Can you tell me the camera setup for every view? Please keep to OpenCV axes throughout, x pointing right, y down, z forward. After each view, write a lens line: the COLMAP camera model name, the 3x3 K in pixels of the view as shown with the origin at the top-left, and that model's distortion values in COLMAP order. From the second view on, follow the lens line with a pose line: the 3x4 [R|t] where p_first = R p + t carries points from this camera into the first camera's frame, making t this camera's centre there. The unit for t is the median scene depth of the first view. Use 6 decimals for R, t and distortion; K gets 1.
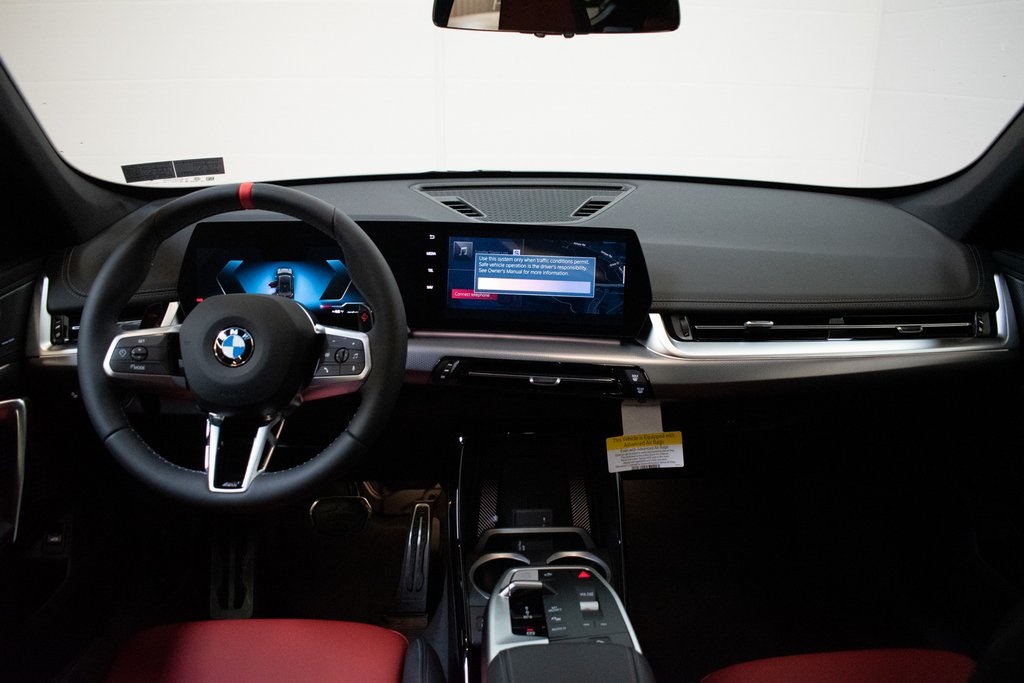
lens RADIAL K [[805.0, 0, 512.0], [0, 805.0, 341.5], [0, 0, 1]] dist [-0.115088, 0.040229]
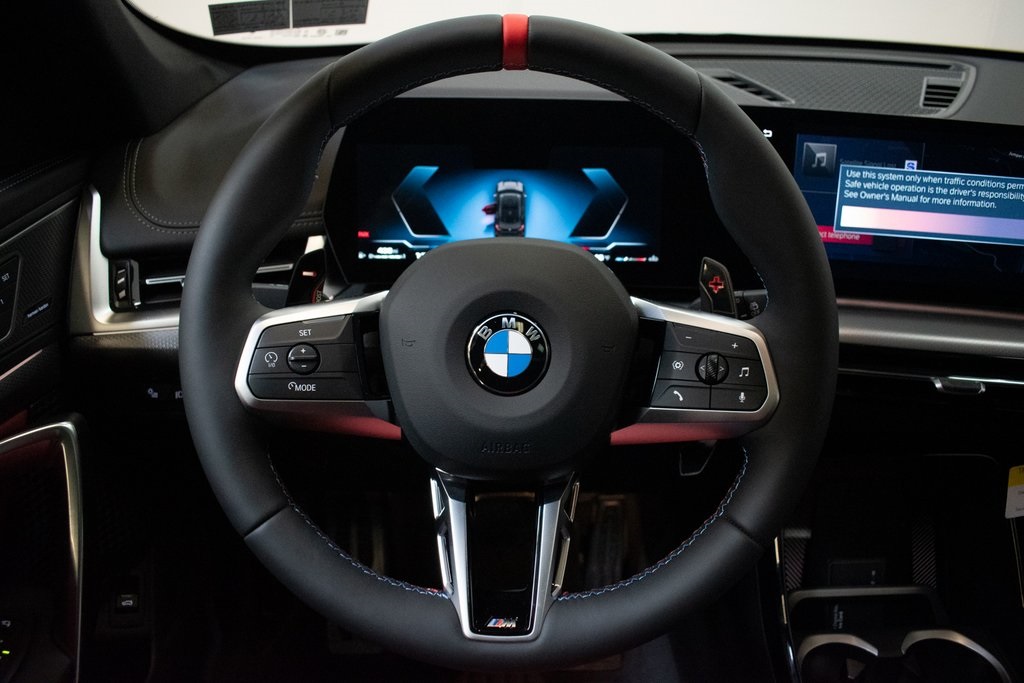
lens RADIAL K [[805.0, 0, 512.0], [0, 805.0, 341.5], [0, 0, 1]] dist [-0.115088, 0.040229]
pose [[0.999547, 0.018815, -0.023471, -0.271165], [-0.015621, 0.991450, 0.129550, -0.052469], [0.025708, -0.129125, 0.991295, 0.411052]]
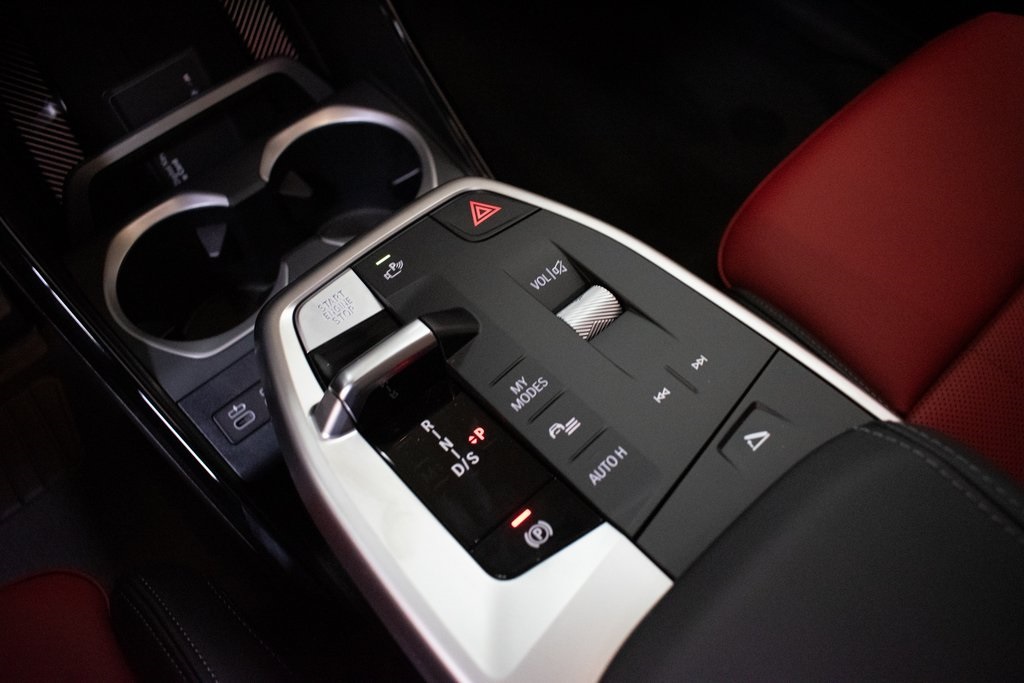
lens RADIAL K [[805.0, 0, 512.0], [0, 805.0, 341.5], [0, 0, 1]] dist [-0.115088, 0.040229]
pose [[0.784728, -0.539977, 0.304346, -0.024718], [0.222271, 0.703495, 0.675048, 0.094999], [-0.578617, -0.462082, 0.672074, 0.637958]]
